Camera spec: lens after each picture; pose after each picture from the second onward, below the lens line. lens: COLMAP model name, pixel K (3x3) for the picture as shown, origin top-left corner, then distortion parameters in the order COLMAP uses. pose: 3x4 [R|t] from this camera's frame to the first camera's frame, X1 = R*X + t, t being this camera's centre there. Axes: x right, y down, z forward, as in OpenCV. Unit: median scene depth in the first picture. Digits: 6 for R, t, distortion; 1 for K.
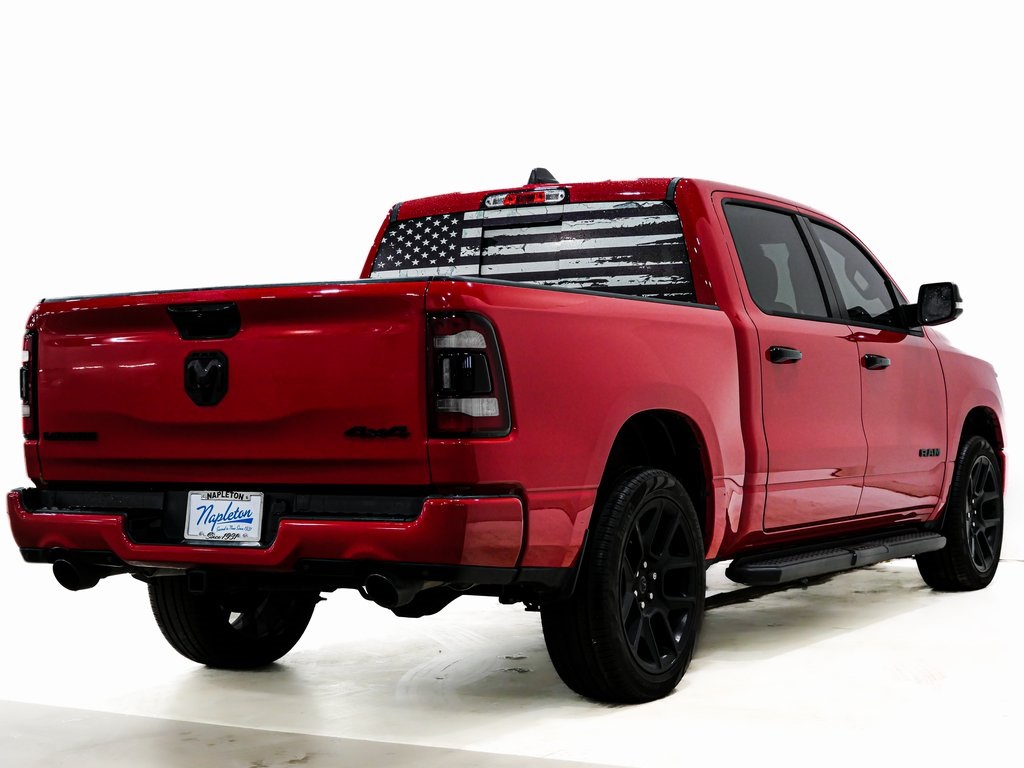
lens RADIAL K [[1730.9, 0, 515.1], [0, 1730.9, 377.8], [0, 0, 1]] dist [0.165640, 0.000000]
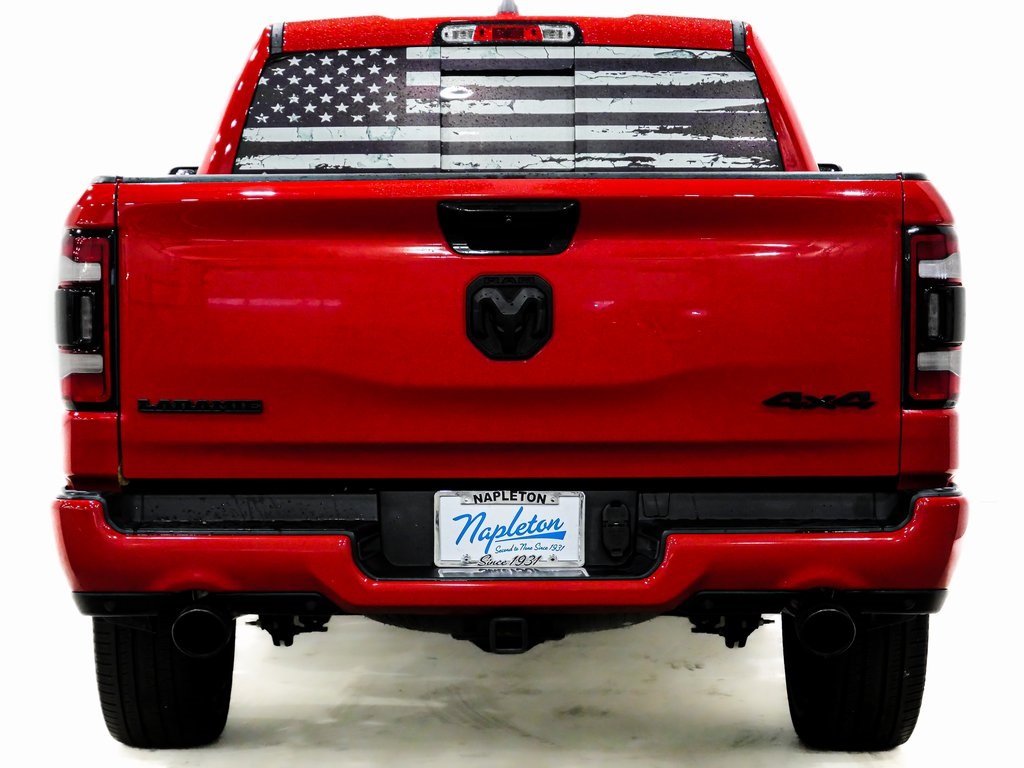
lens RADIAL K [[2212.7, 0, 512.4], [0, 2212.7, 386.8], [0, 0, 1]] dist [0.088113, 0.000000]
pose [[0.864070, -0.020844, 0.502940, -0.462238], [-0.013970, 0.997764, 0.065352, -0.021465], [-0.503178, -0.063495, 0.861847, 0.237237]]
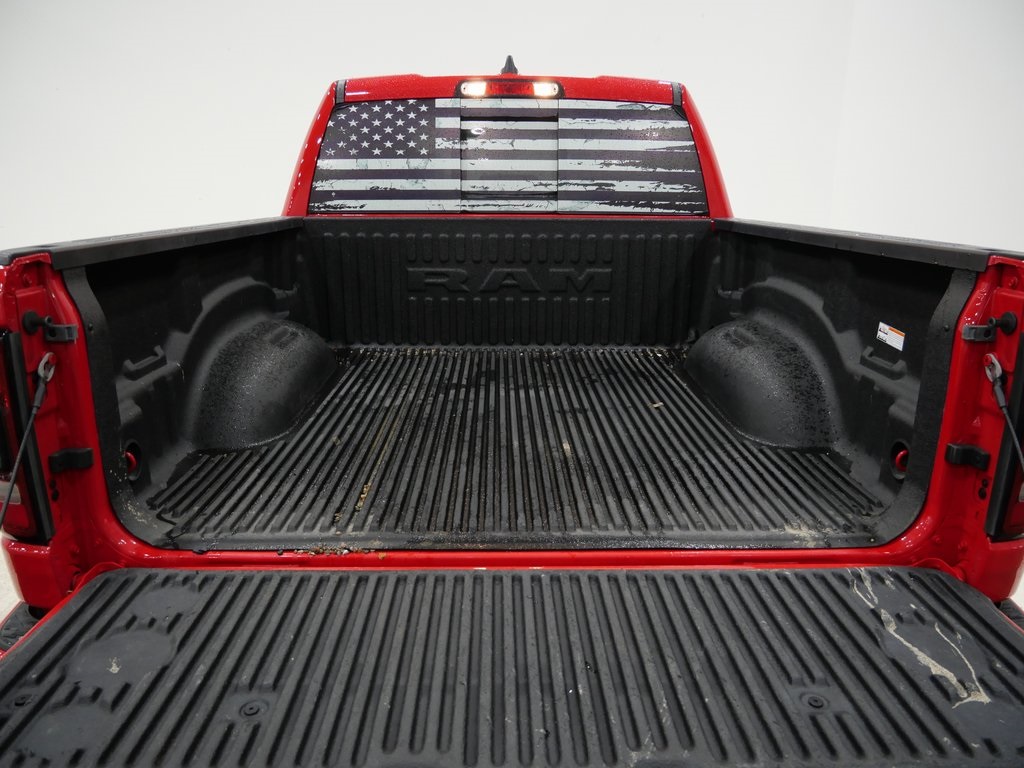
lens RADIAL K [[725.4, 0, 511.2], [0, 725.4, 381.6], [0, 0, 1]] dist [-0.042450, 0.002593]
pose [[0.846851, -0.126878, 0.516474, -0.226842], [-0.022853, 0.961547, 0.273688, -0.060201], [-0.531339, -0.243576, 0.811388, 0.672713]]
